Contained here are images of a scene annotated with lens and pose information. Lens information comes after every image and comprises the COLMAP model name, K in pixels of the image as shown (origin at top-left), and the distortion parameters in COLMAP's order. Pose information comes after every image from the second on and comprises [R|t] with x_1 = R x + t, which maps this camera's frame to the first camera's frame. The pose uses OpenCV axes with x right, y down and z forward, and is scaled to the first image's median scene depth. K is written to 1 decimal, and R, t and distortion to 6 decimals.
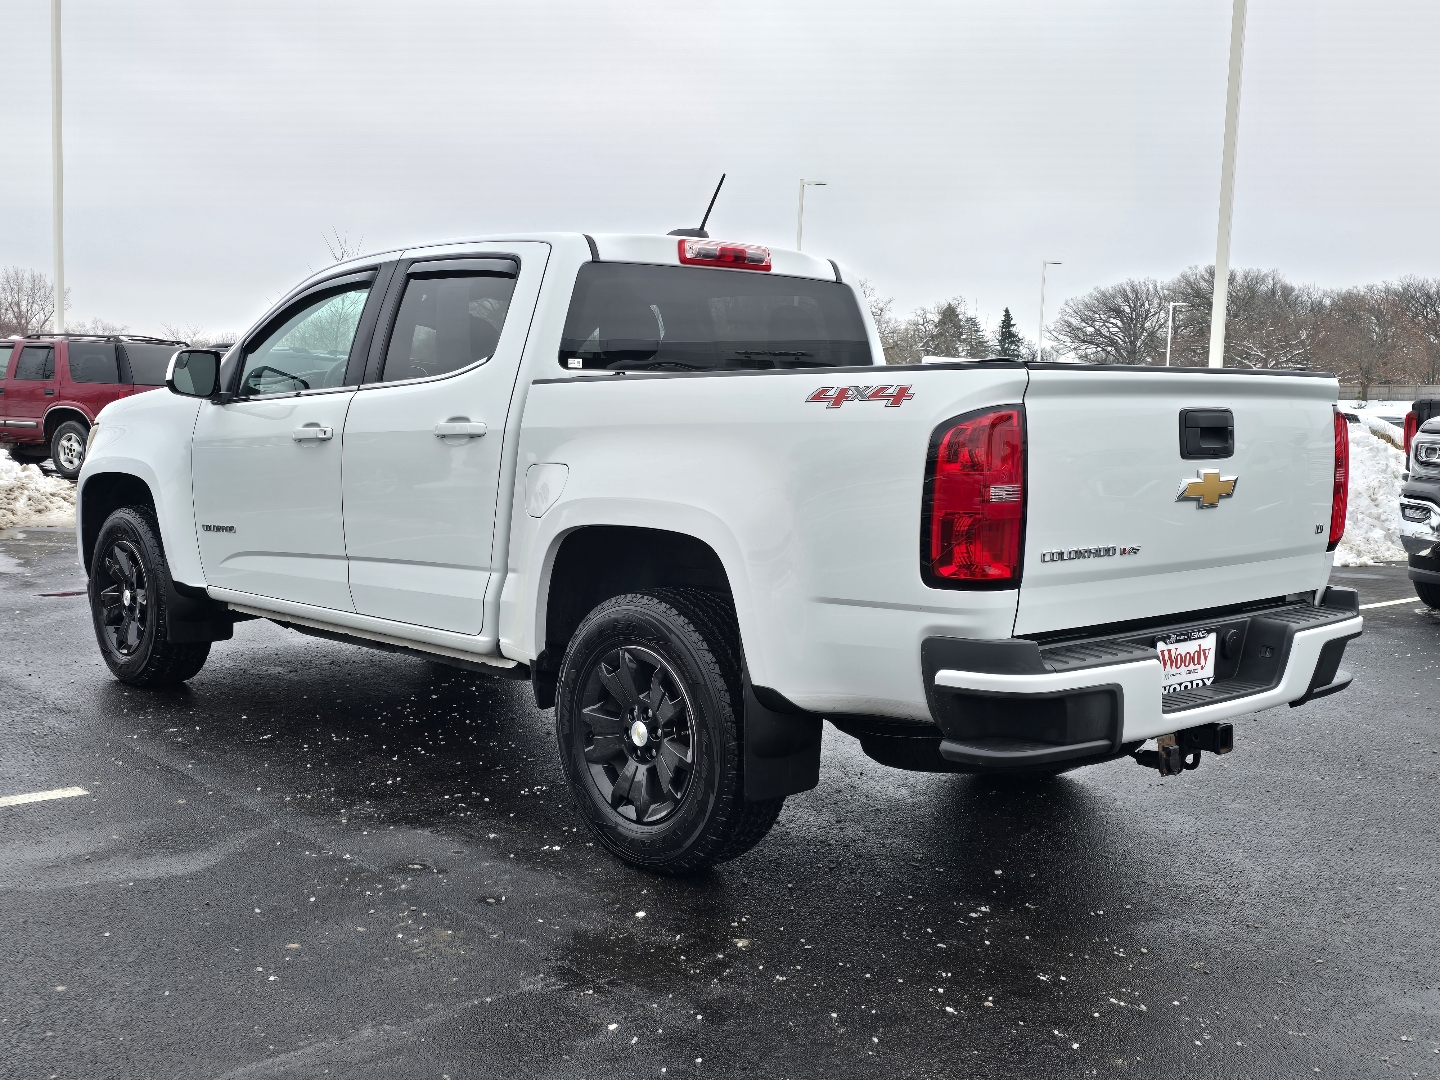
lens RADIAL K [[1600.9, 0, 720.0], [0, 1600.9, 540.0], [0, 0, 1]] dist [0.173392, -0.367752]
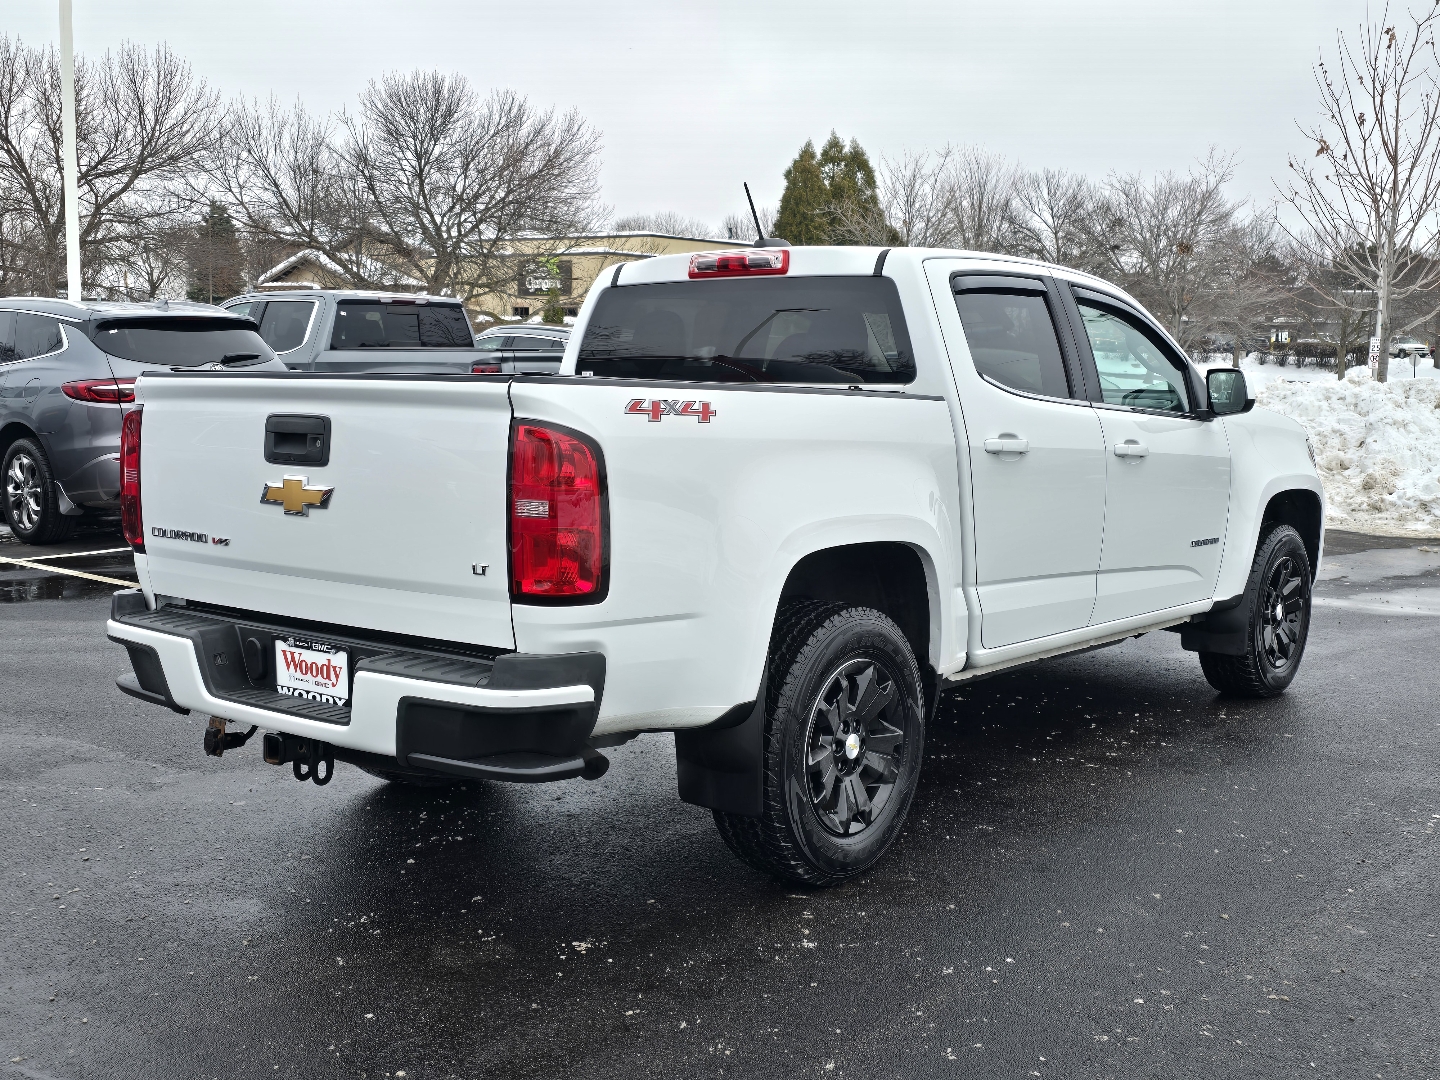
lens RADIAL K [[1637.1, 0, 693.1], [0, 1637.1, 532.1], [0, 0, 1]] dist [0.163351, -0.388339]
pose [[0.121392, 0.079511, -0.989415, 1.299484], [-0.099992, 0.992696, 0.067506, -0.099466], [0.987555, 0.090739, 0.128456, 1.091066]]
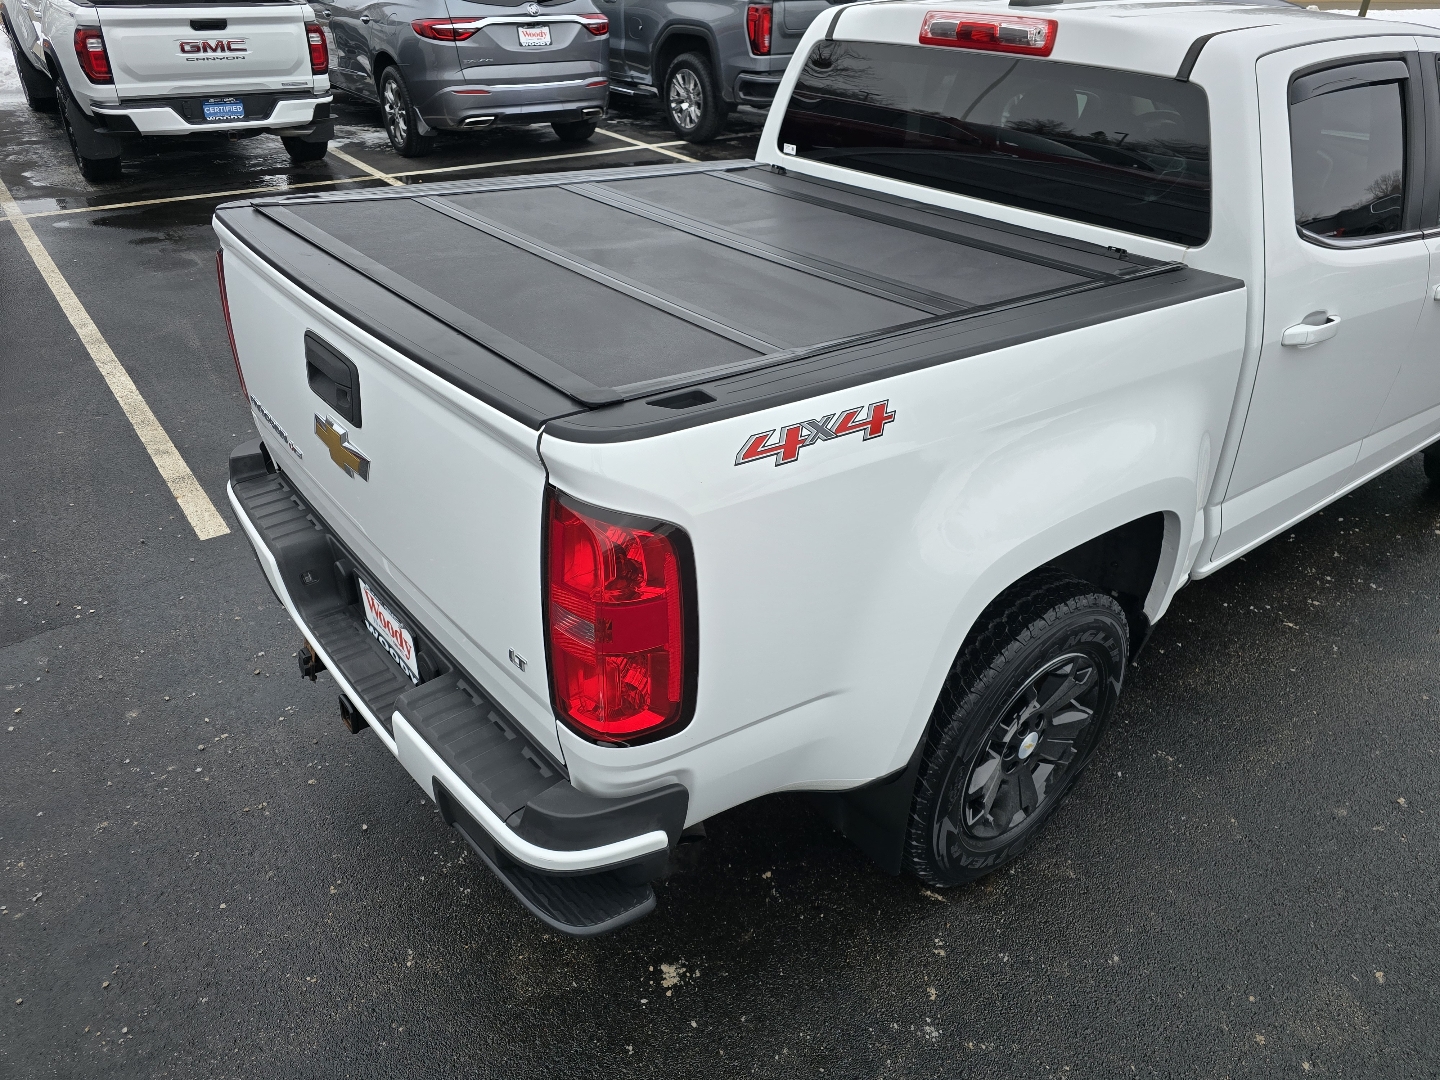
lens RADIAL K [[1030.7, 0, 684.8], [0, 1030.7, 539.5], [0, 0, 1]] dist [0.060786, -0.055848]
pose [[-0.103678, 0.481806, -0.870123, 0.718525], [-0.118988, 0.862546, 0.491789, -0.249632], [0.987468, 0.154522, -0.032098, 1.162120]]
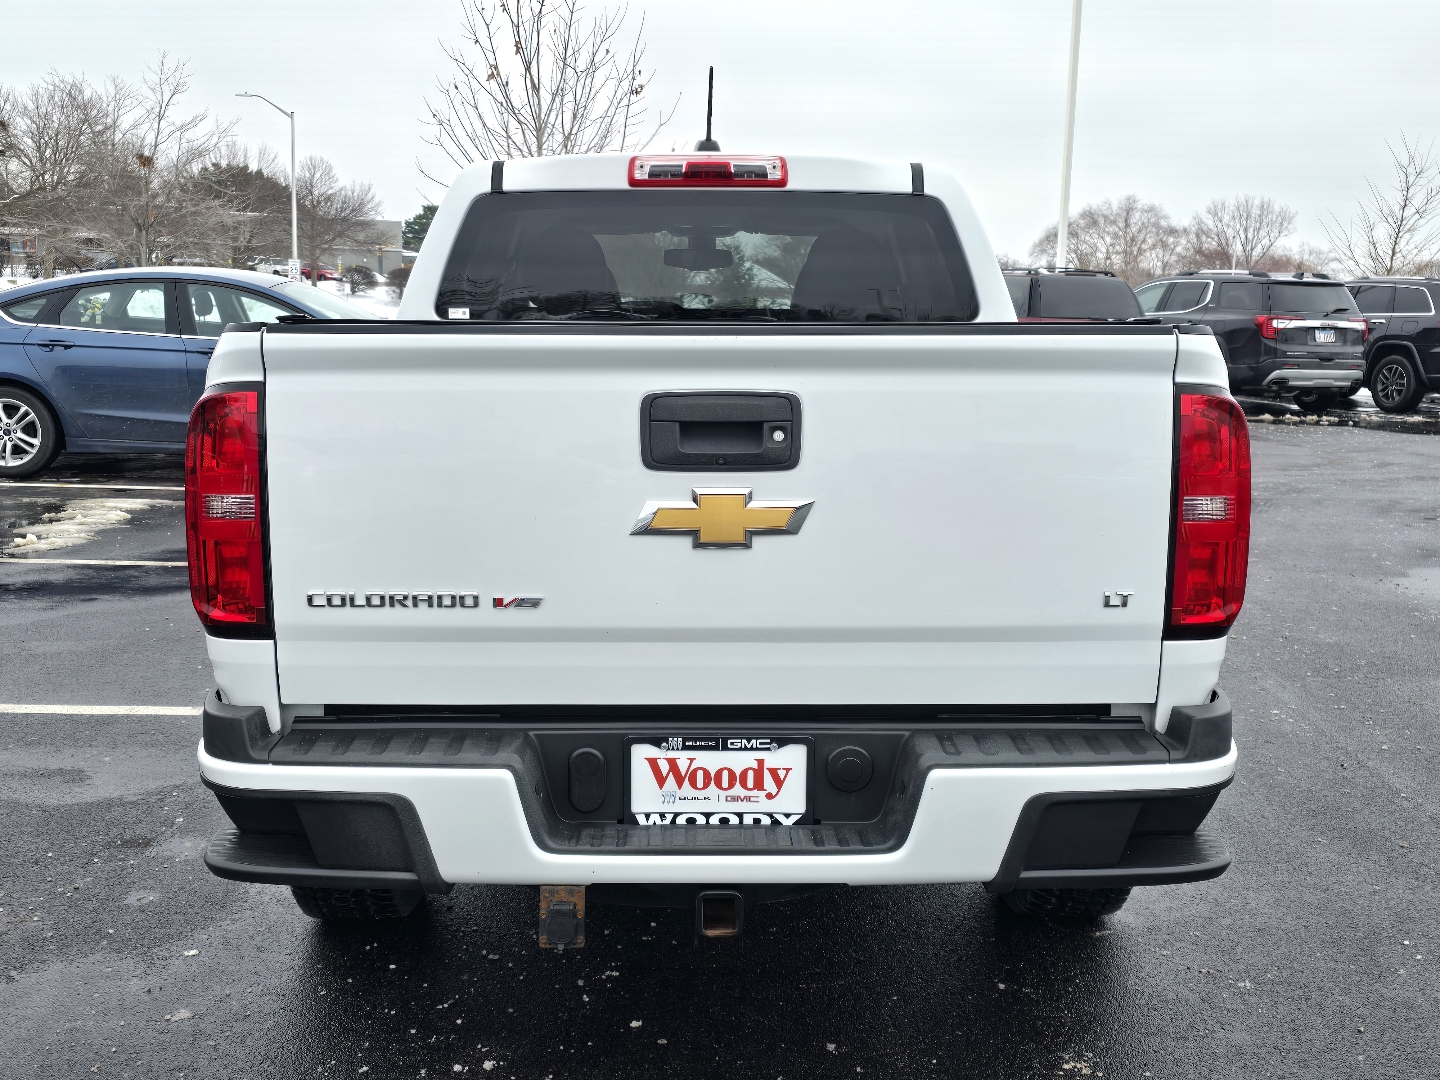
lens RADIAL K [[1600.9, 0, 720.0], [0, 1600.9, 540.0], [0, 0, 1]] dist [0.173392, -0.367752]
pose [[0.737584, 0.085753, -0.669788, 0.707272], [-0.054373, 0.996225, 0.067670, -0.064182], [0.673063, -0.013494, 0.739462, 0.527289]]
